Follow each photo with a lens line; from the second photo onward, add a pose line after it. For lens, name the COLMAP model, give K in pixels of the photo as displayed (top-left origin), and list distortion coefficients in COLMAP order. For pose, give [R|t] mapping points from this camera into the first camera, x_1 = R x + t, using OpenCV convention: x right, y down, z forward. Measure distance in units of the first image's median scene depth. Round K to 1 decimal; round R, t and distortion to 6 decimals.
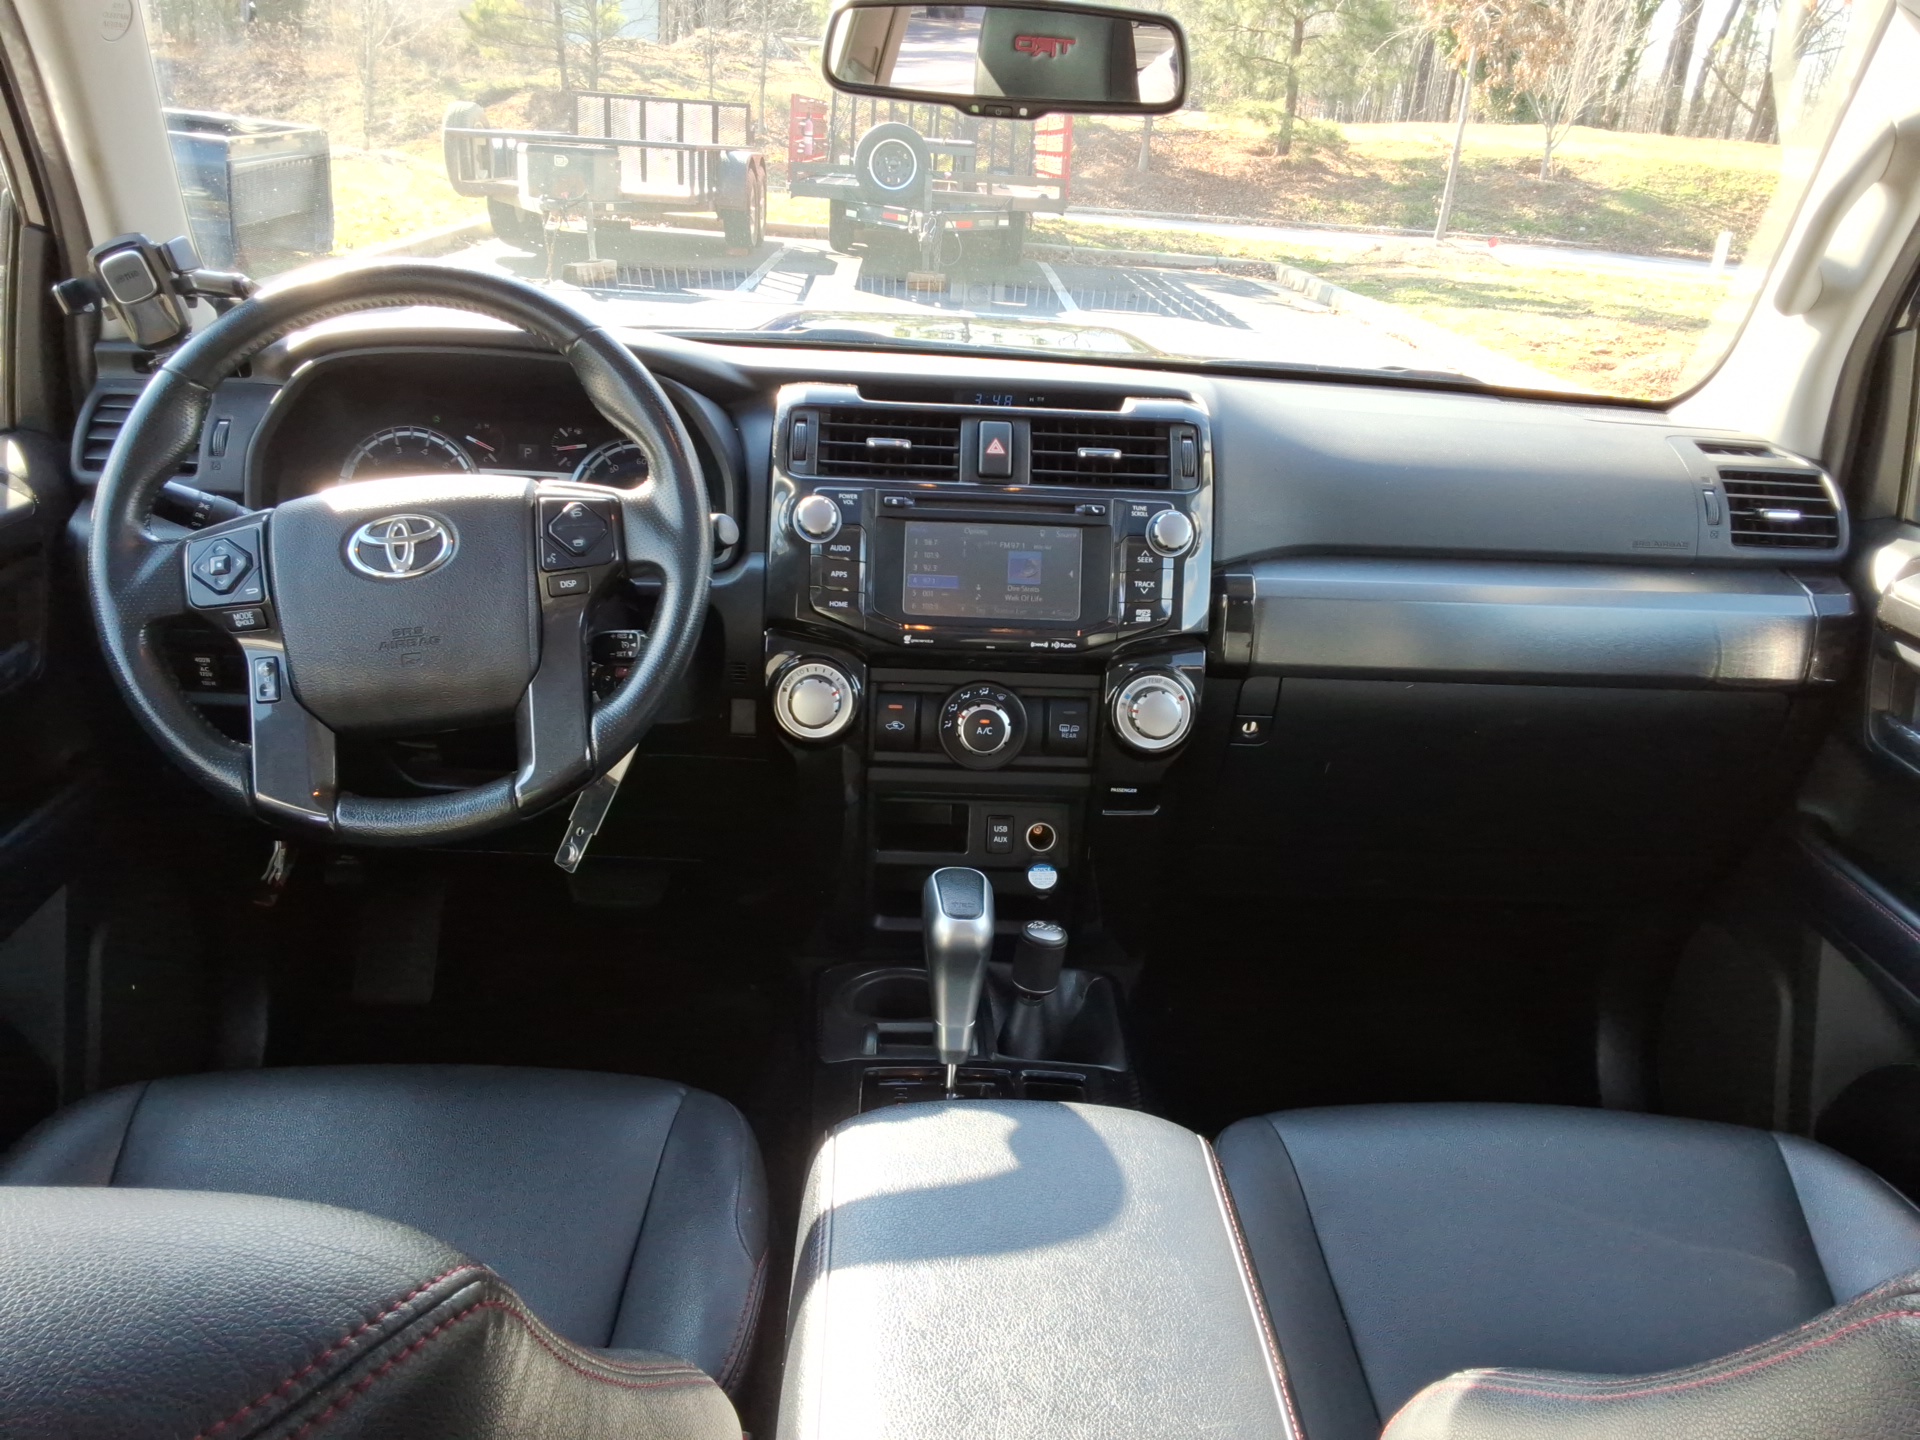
lens RADIAL K [[1540.1, 0, 954.1], [0, 1540.1, 715.0], [0, 0, 1]] dist [0.092366, -0.146853]
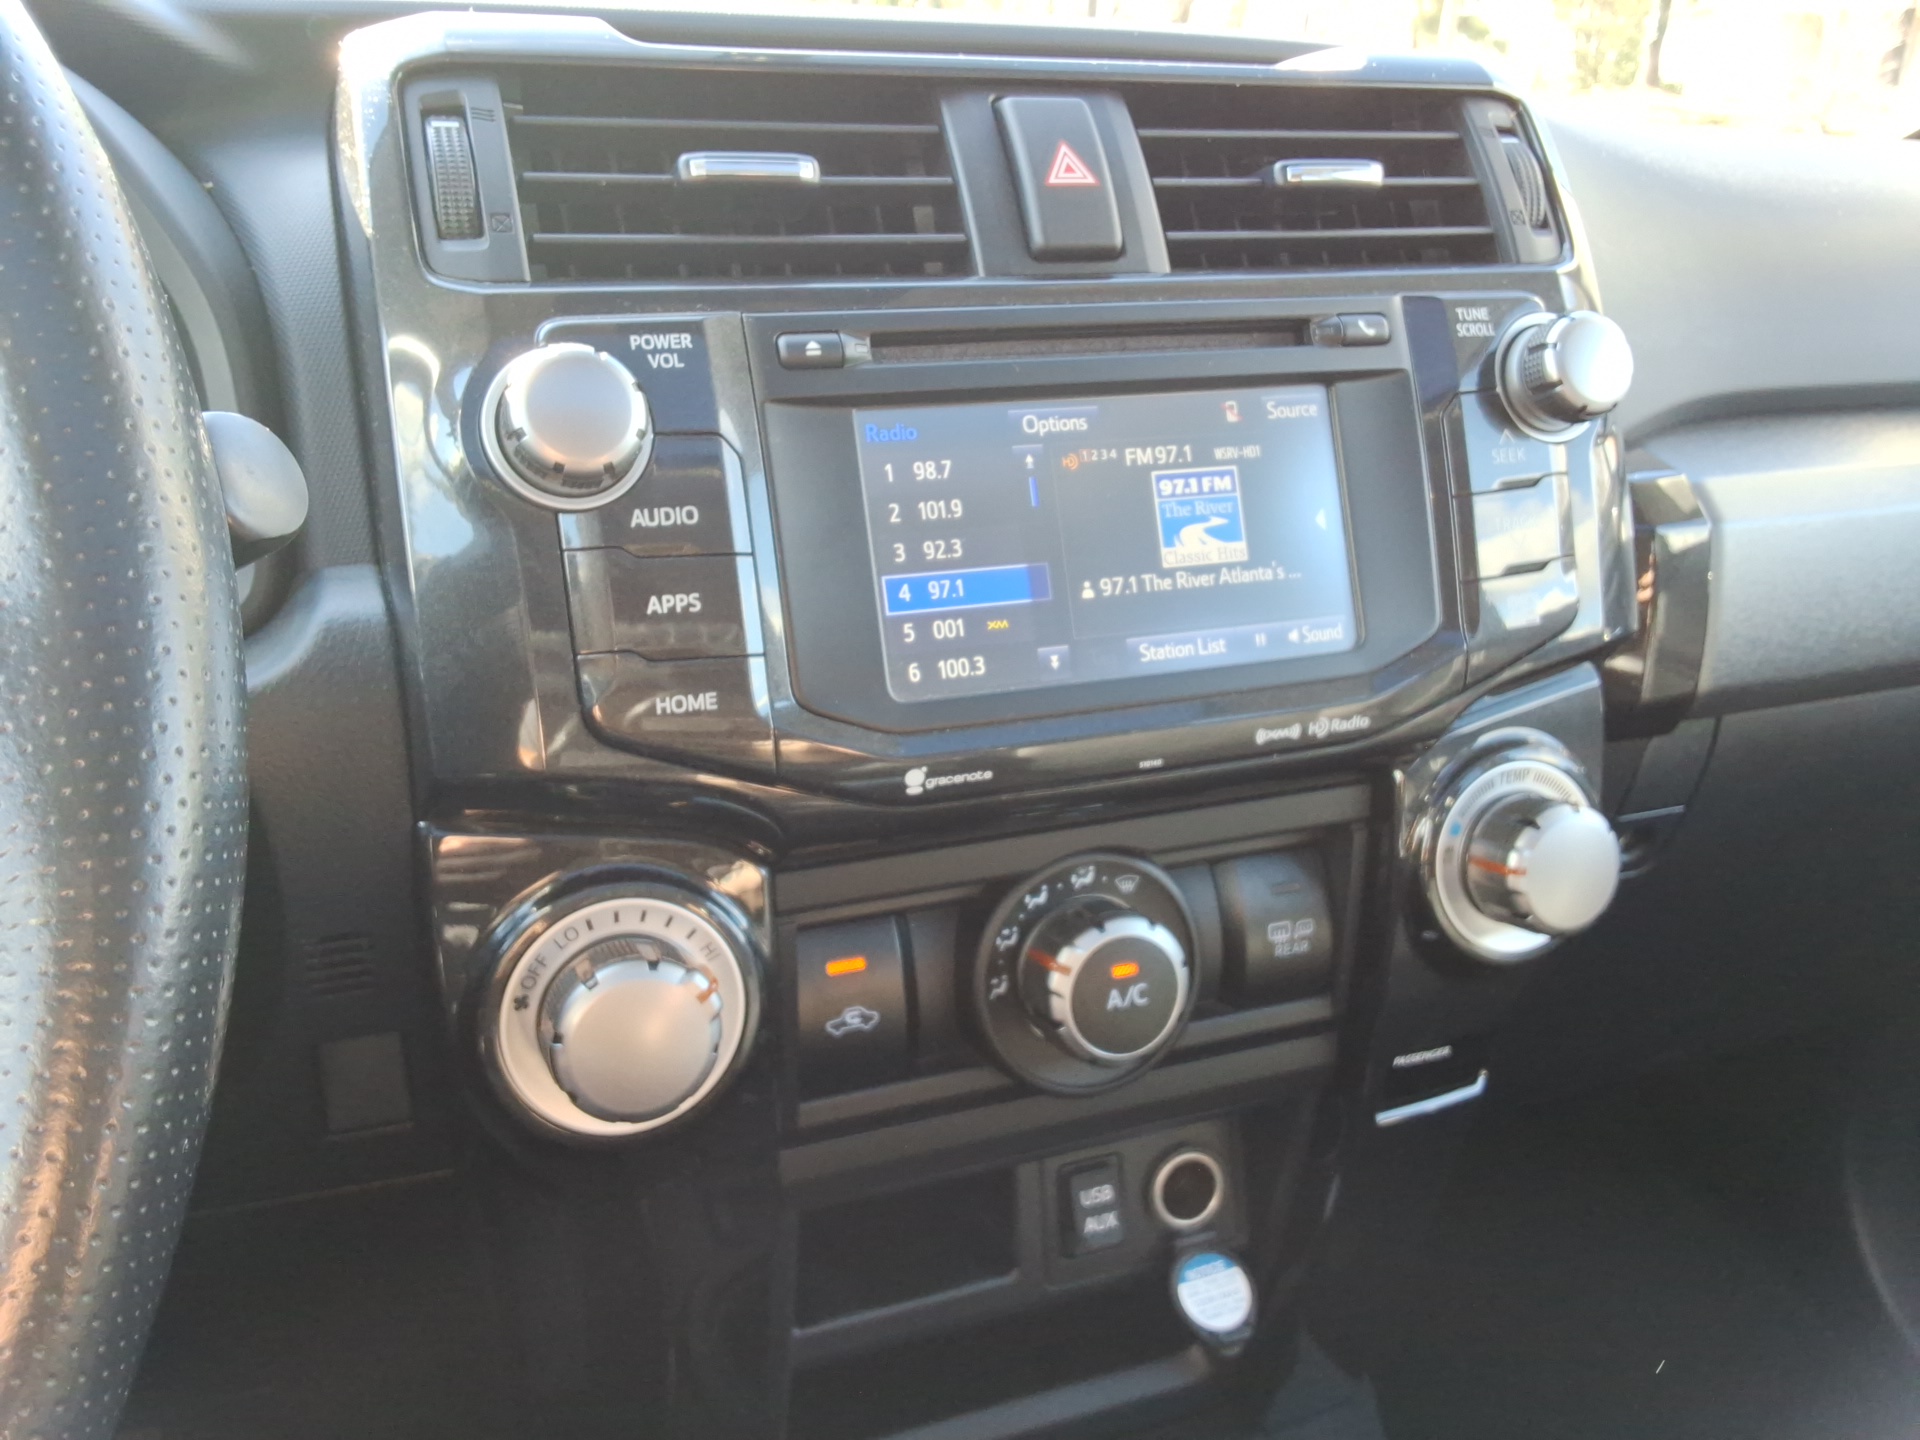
lens RADIAL K [[1540.1, 0, 954.9], [0, 1540.1, 699.1], [0, 0, 1]] dist [0.092366, -0.146853]
pose [[0.940407, -0.146377, 0.306933, -0.115991], [0.145124, 0.989044, 0.027034, -0.072357], [-0.307528, 0.019120, 0.951347, 0.689791]]
